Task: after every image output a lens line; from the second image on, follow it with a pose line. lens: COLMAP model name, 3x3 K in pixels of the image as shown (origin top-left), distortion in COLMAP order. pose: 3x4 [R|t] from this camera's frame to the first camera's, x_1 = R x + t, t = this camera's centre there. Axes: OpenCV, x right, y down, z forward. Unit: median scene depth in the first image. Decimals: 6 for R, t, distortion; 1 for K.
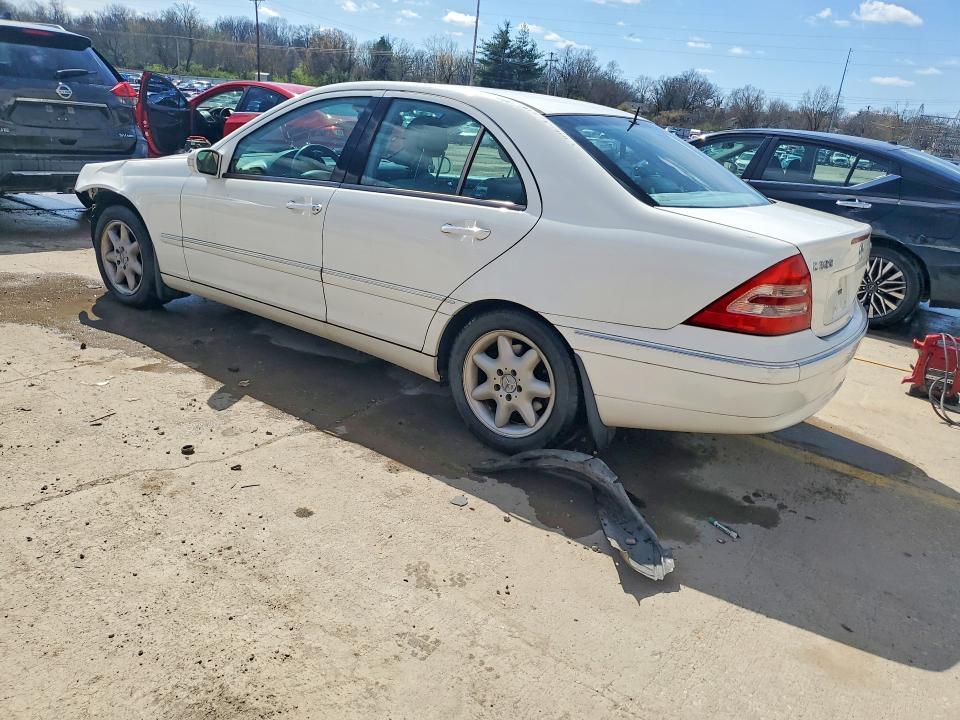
lens RADIAL K [[771.4, 0, 480.0], [0, 771.4, 360.0], [0, 0, 1]] dist [-0.006420, -0.003391]
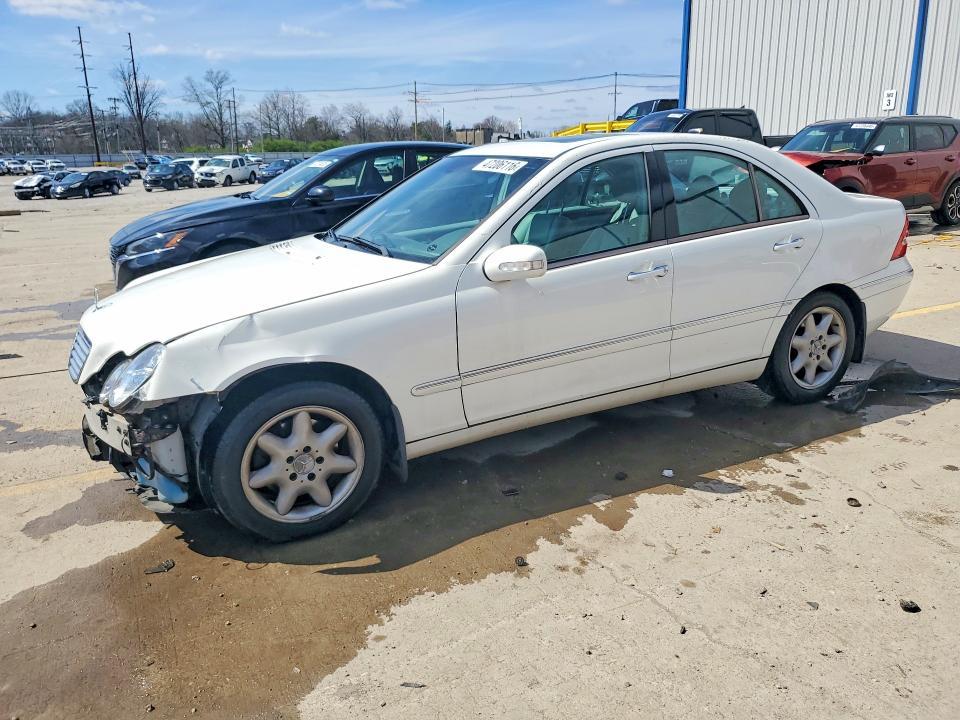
lens RADIAL K [[771.4, 0, 480.0], [0, 771.4, 360.0], [0, 0, 1]] dist [-0.006420, -0.003391]
pose [[0.418448, -0.348313, 0.838796, -1.178608], [0.352125, 0.913522, 0.203680, -0.376723], [-0.837203, 0.210132, 0.504911, 0.736700]]
